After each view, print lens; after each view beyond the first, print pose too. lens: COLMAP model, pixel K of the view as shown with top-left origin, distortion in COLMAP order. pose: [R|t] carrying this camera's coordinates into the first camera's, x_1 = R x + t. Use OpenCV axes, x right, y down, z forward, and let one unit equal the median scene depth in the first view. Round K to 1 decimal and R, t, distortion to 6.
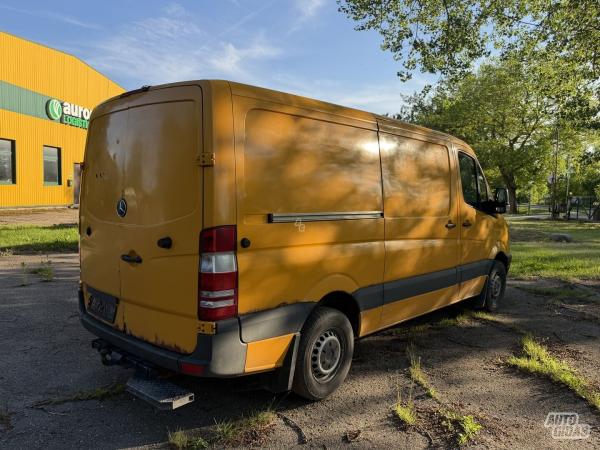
lens RADIAL K [[459.7, 0, 300.0], [0, 459.7, 225.0], [0, 0, 1]] dist [0.144861, -0.184609]
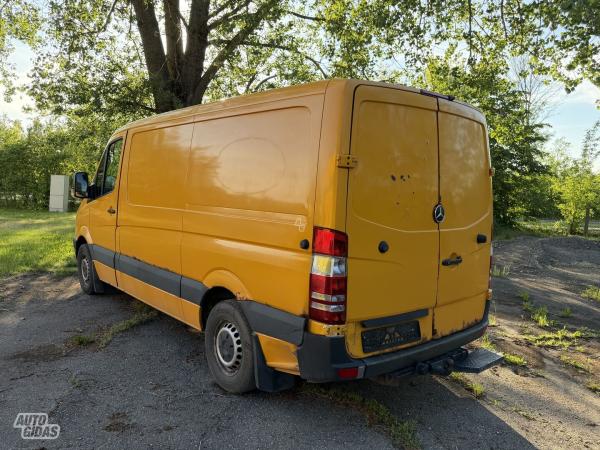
lens RADIAL K [[459.7, 0, 300.0], [0, 459.7, 225.0], [0, 0, 1]] dist [0.144861, -0.184609]
pose [[0.109562, -0.083108, 0.990499, -1.452782], [0.040621, 0.996040, 0.079079, -0.108015], [-0.993150, 0.031571, 0.112504, 1.239054]]
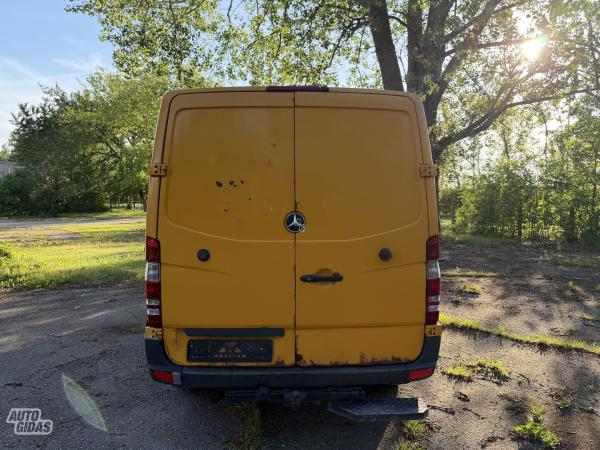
lens RADIAL K [[459.7, 0, 300.0], [0, 459.7, 225.0], [0, 0, 1]] dist [0.144861, -0.184609]
pose [[0.696460, -0.052307, 0.715687, -1.037212], [0.055718, 0.998271, 0.018738, -0.049867], [-0.715430, 0.026827, 0.698170, 0.416205]]
